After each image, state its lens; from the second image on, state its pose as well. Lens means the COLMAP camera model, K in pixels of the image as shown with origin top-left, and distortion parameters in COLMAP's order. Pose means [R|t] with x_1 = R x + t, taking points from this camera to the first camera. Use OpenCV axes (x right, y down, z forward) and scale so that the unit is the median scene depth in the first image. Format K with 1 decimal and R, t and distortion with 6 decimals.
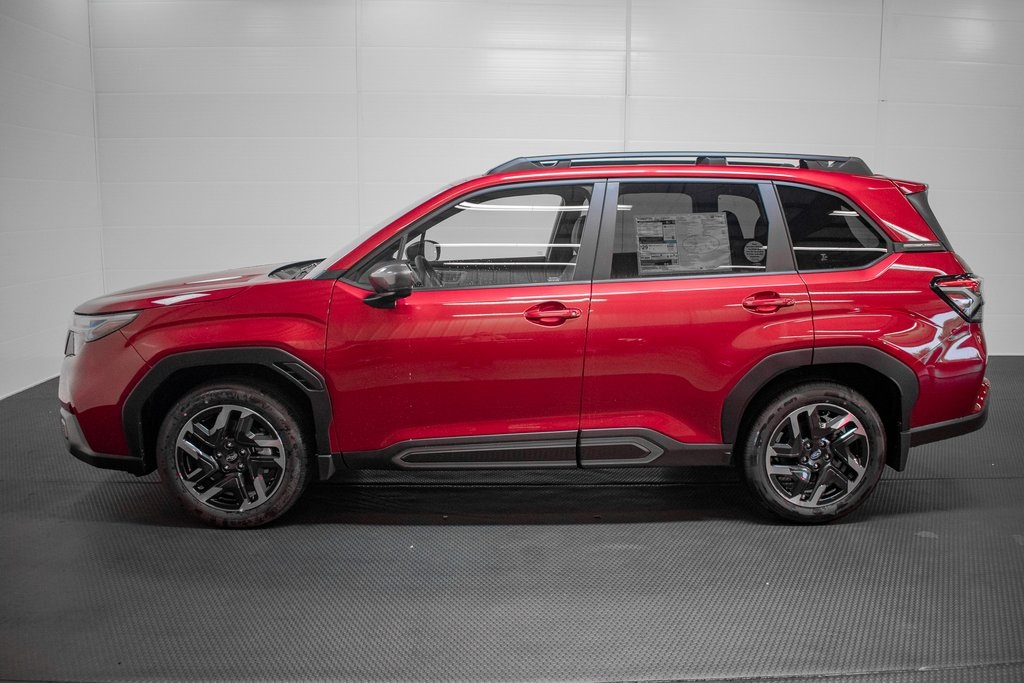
lens RADIAL K [[806.1, 0, 512.0], [0, 806.1, 341.5], [0, 0, 1]] dist [-0.094953, -0.000902]
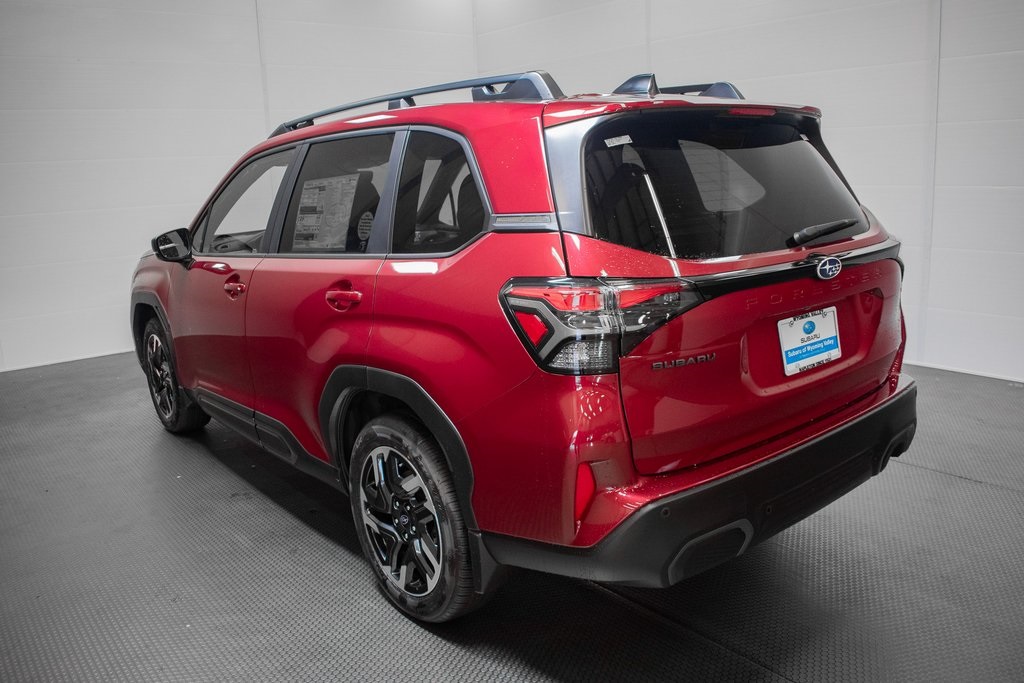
lens RADIAL K [[806.1, 0, 512.0], [0, 806.1, 341.5], [0, 0, 1]] dist [-0.094953, -0.000902]
pose [[0.595354, 0.140067, -0.791160, 0.997335], [-0.083499, 0.990142, 0.112461, -0.102200], [0.799113, -0.000893, 0.601180, 0.664794]]
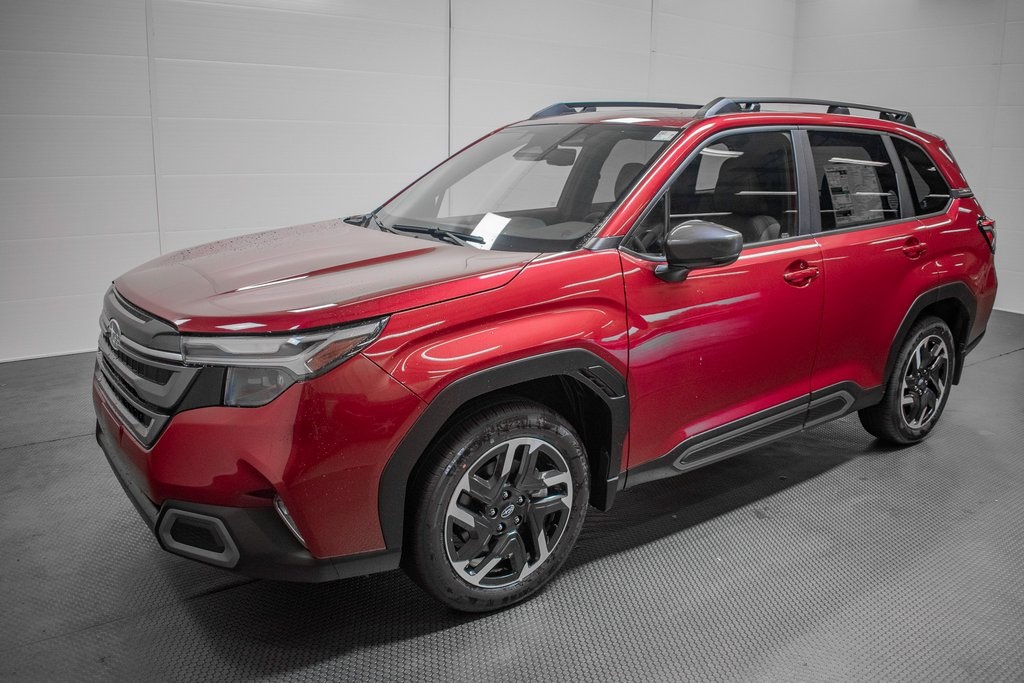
lens RADIAL K [[806.1, 0, 512.0], [0, 806.1, 341.5], [0, 0, 1]] dist [-0.094953, -0.000902]
pose [[0.826743, -0.123046, 0.548958, -0.711425], [0.079158, 0.991523, 0.103030, -0.074769], [-0.556982, -0.041725, 0.829475, 0.412361]]
